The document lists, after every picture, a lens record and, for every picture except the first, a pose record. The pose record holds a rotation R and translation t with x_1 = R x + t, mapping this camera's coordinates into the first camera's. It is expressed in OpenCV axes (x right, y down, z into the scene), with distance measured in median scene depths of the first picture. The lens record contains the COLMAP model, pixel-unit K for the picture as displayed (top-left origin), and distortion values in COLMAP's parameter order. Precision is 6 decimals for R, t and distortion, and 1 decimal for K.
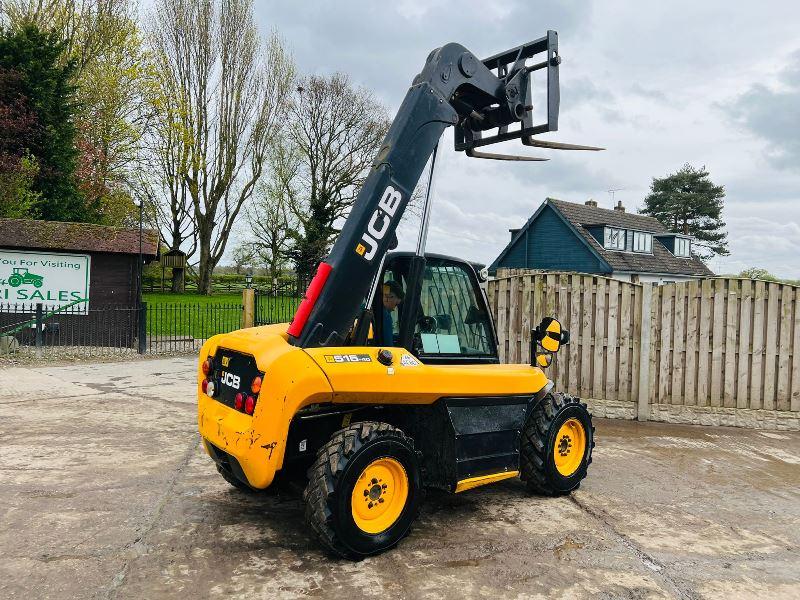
lens RADIAL K [[592.5, 0, 404.5], [0, 592.5, 300.7], [0, 0, 1]] dist [0.052004, -0.054632]
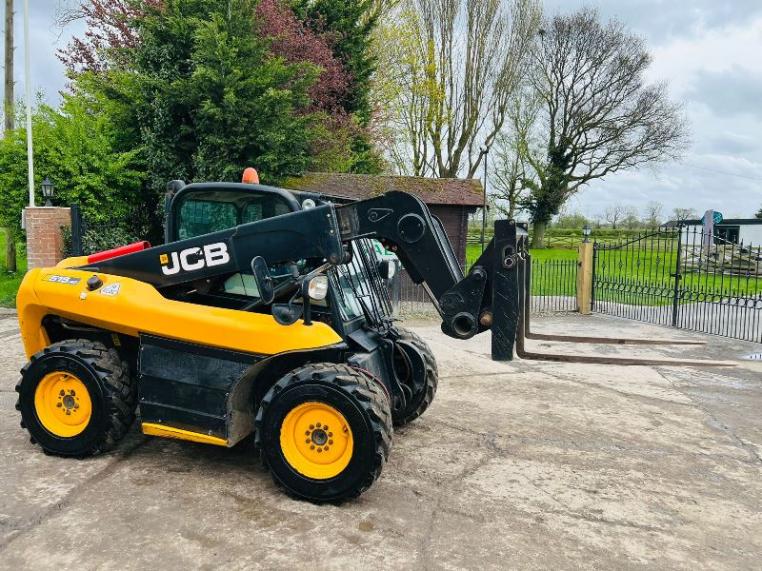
lens RADIAL K [[565.4, 0, 389.2], [0, 565.4, 278.0], [0, 0, 1]] dist [0.049743, -0.050355]
pose [[0.936352, 0.021290, -0.350416, -0.424060], [-0.004303, 0.998780, 0.049184, -0.013733], [0.351036, -0.044546, 0.935302, 0.216896]]
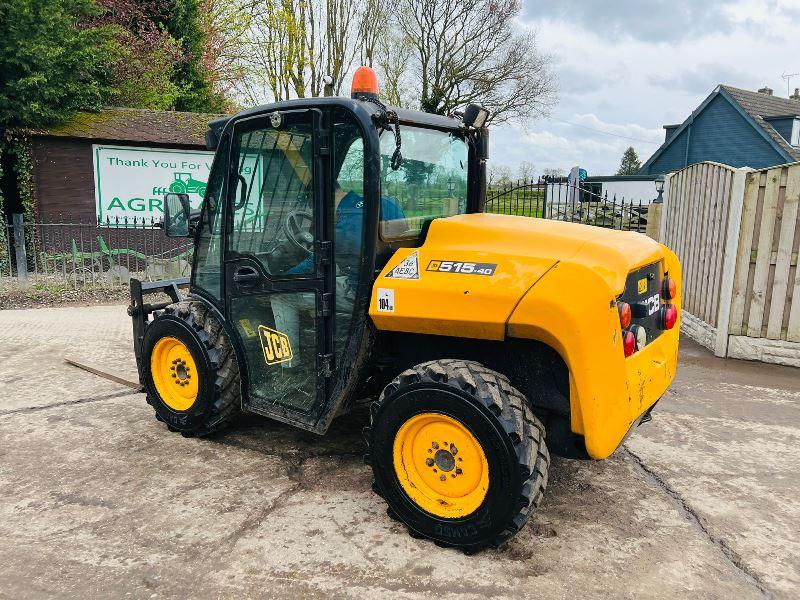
lens RADIAL K [[593.8, 0, 402.2], [0, 593.8, 295.7], [0, 0, 1]] dist [0.041172, -0.040699]
pose [[0.991835, 0.012078, -0.126956, -0.397551], [0.005767, 0.990239, 0.139260, -0.003115], [0.127399, -0.138855, 0.982084, 0.382198]]
